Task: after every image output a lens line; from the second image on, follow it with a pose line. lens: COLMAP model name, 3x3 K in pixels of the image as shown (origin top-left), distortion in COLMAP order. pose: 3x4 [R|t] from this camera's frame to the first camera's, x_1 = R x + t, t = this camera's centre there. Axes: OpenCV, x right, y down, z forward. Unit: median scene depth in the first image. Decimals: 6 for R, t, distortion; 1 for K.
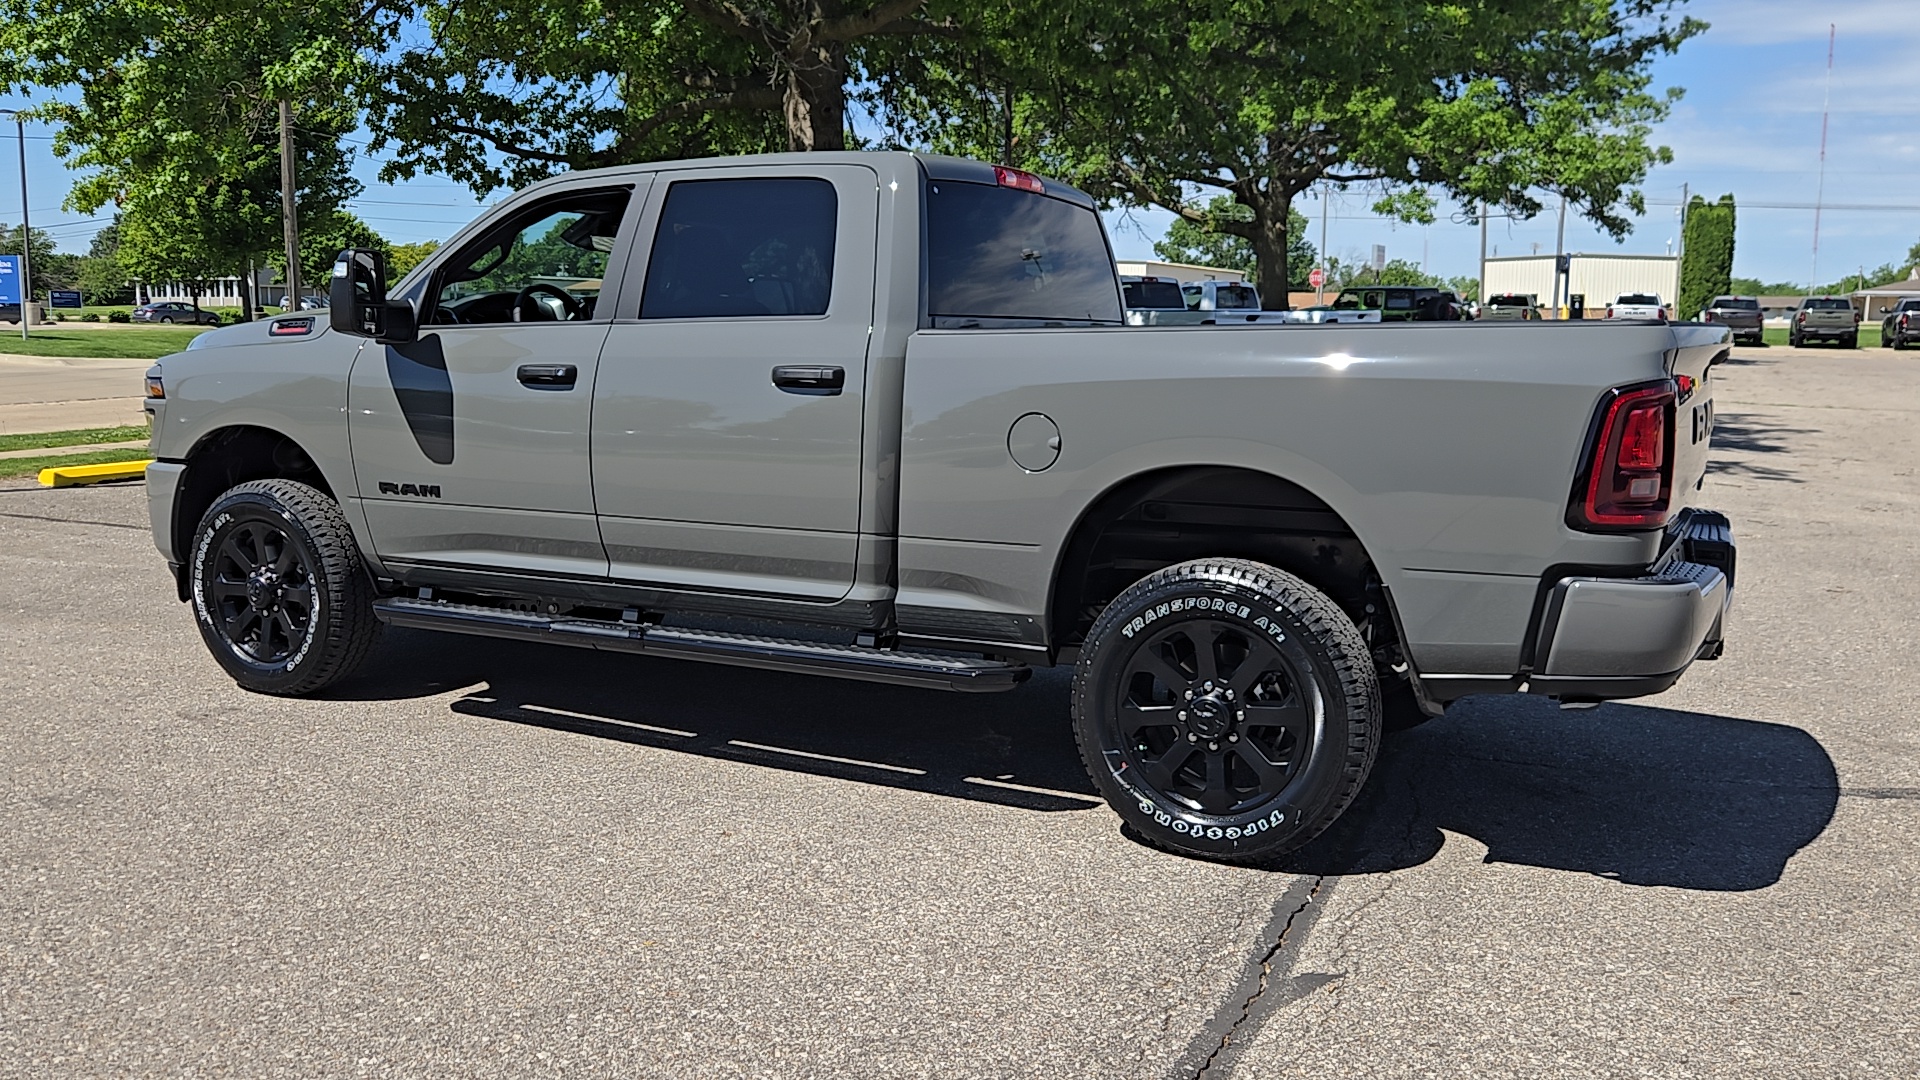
lens RADIAL K [[1598.2, 0, 965.7], [0, 1598.2, 555.2], [0, 0, 1]] dist [-0.002384, 0.012342]
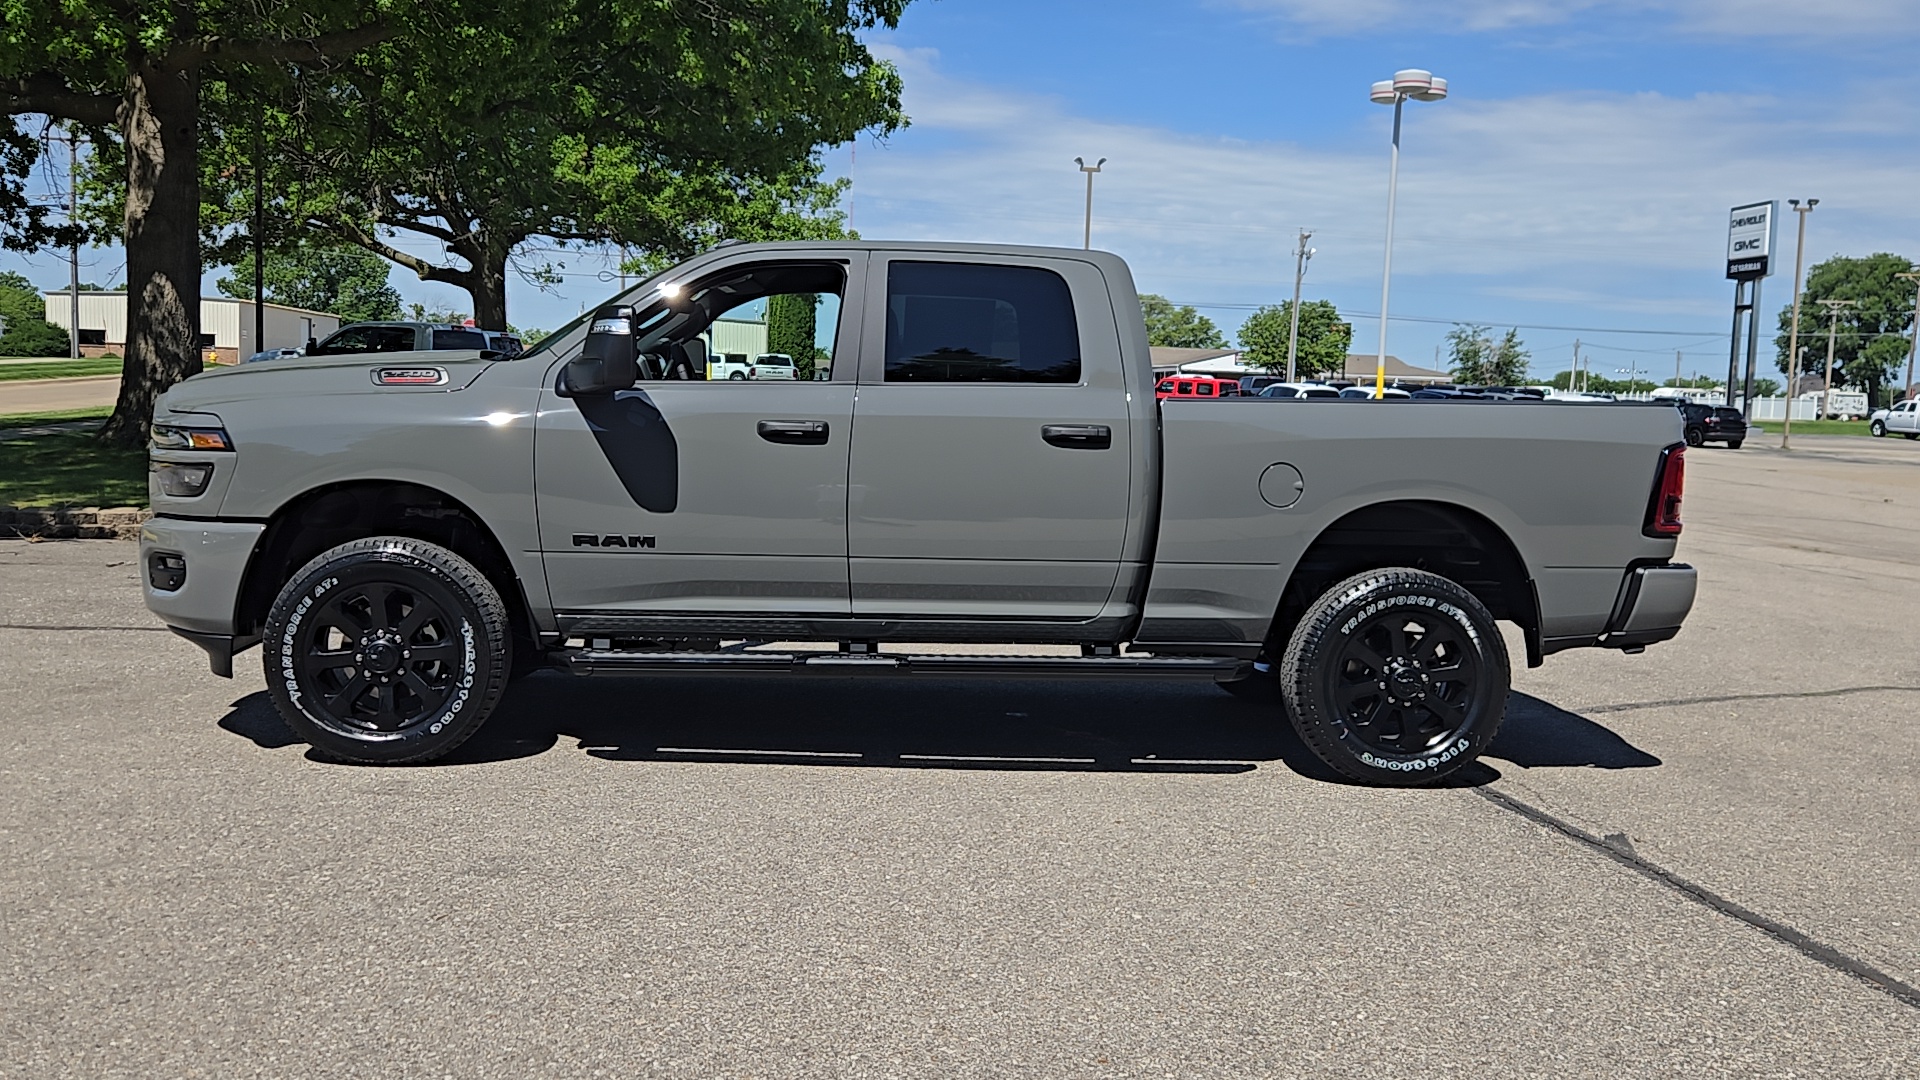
lens RADIAL K [[1598.2, 0, 953.1], [0, 1598.2, 539.9], [0, 0, 1]] dist [-0.002384, 0.012342]
pose [[0.844894, -0.028479, 0.534175, -0.723695], [0.049837, 0.998429, -0.025596, -0.004974], [-0.532607, 0.048247, 0.844986, 0.030041]]
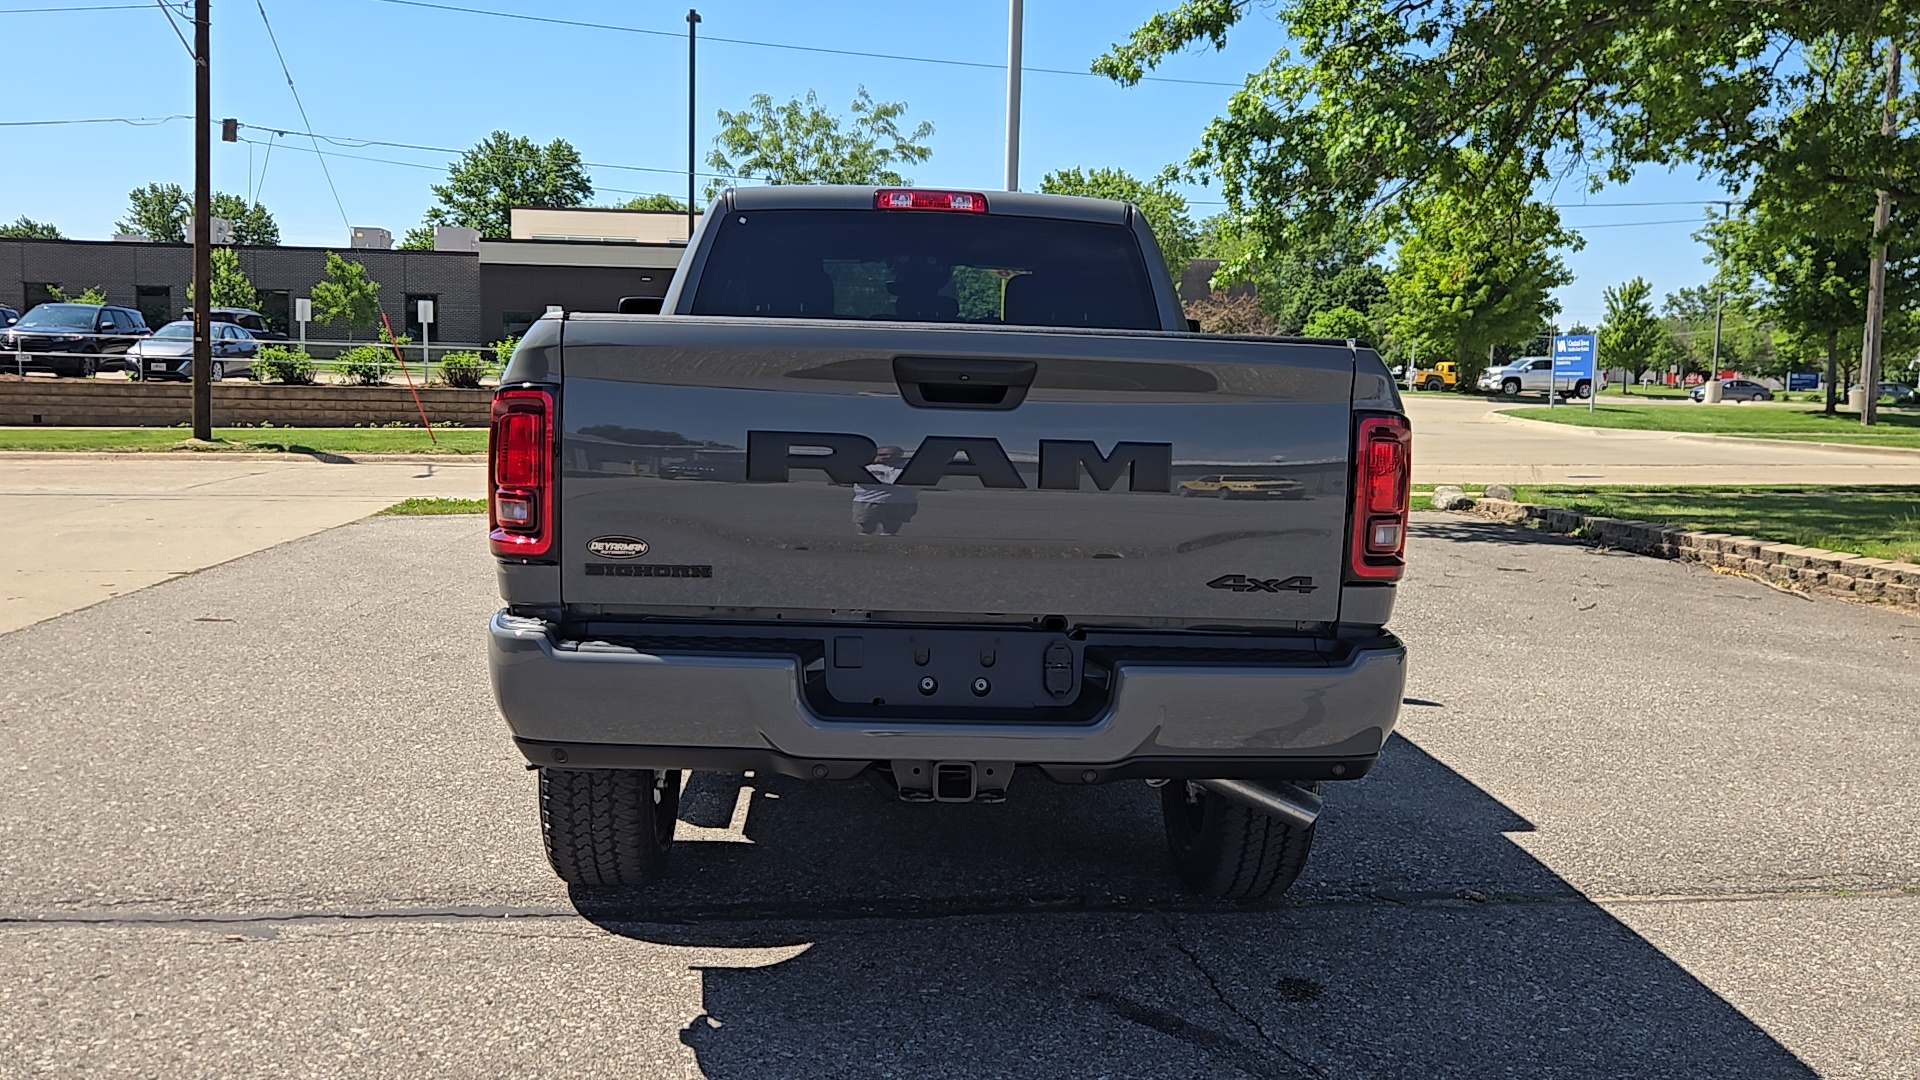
lens RADIAL K [[1598.2, 0, 961.8], [0, 1598.2, 534.8], [0, 0, 1]] dist [-0.002384, 0.012342]
pose [[0.536830, 0.081292, -0.839765, 0.848749], [-0.134807, 0.990824, 0.009738, -0.038113], [0.832851, 0.107979, 0.542863, 0.516106]]
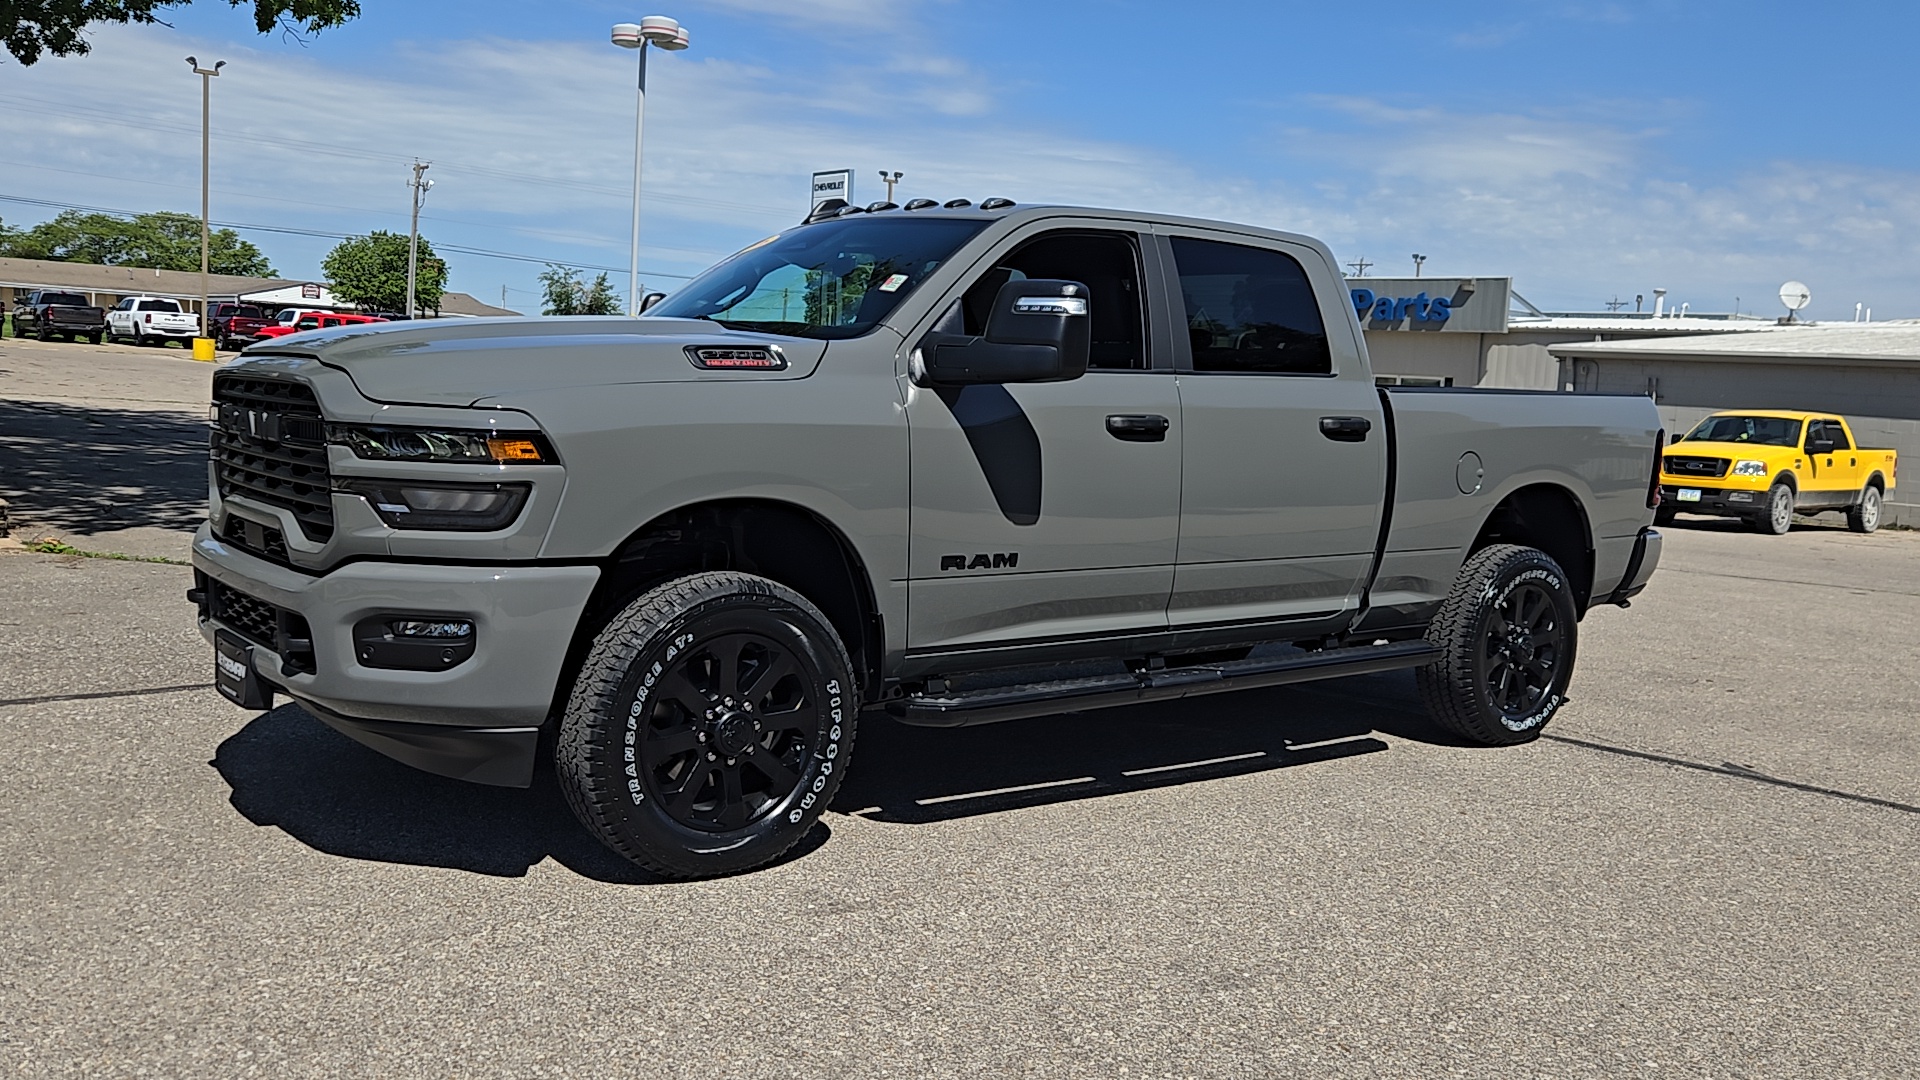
lens RADIAL K [[1598.2, 0, 979.0], [0, 1598.2, 533.6], [0, 0, 1]] dist [-0.002384, 0.012342]
pose [[0.405305, -0.077207, 0.910915, -1.138607], [0.081451, 0.995514, 0.048136, -0.098332], [-0.910546, 0.054685, 0.409776, 0.670109]]
